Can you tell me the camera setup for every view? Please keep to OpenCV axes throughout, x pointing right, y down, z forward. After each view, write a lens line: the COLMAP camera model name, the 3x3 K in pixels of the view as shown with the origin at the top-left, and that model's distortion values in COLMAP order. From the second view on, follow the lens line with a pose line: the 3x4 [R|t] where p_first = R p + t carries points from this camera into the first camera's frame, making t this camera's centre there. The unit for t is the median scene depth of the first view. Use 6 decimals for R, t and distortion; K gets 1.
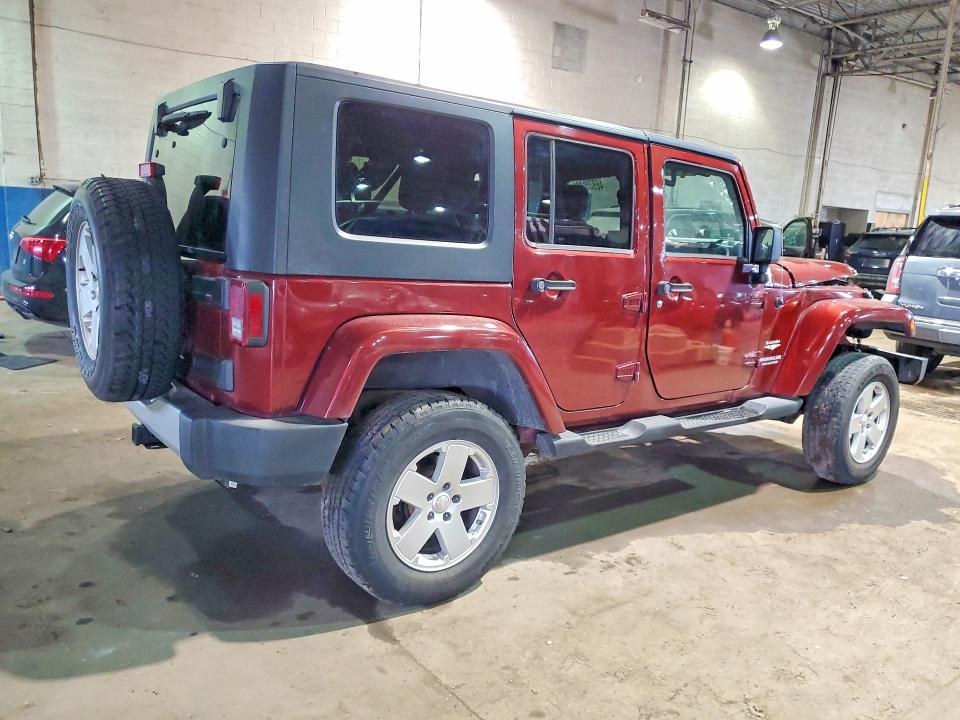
lens RADIAL K [[781.3, 0, 502.6], [0, 781.3, 362.4], [0, 0, 1]] dist [0.003474, -0.014585]
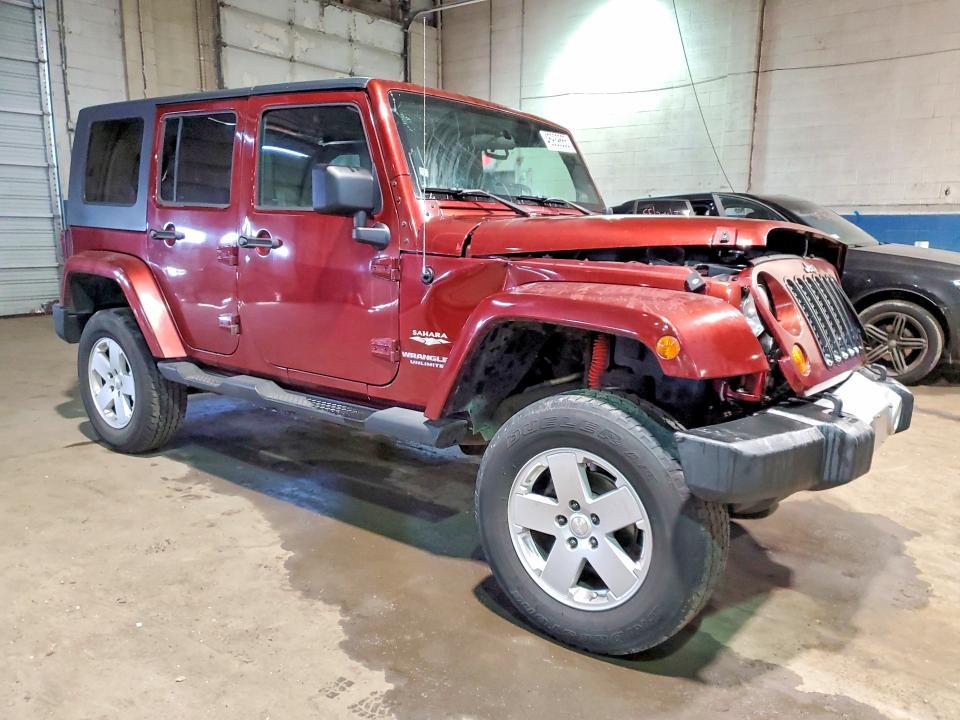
lens RADIAL K [[753.7, 0, 455.4], [0, 753.7, 358.5], [0, 0, 1]] dist [0.005392, 0.015823]
pose [[0.231203, 0.116993, -0.965846, 1.216918], [-0.179628, 0.980809, 0.075807, -0.072907], [0.956179, 0.155966, 0.247781, 1.057134]]
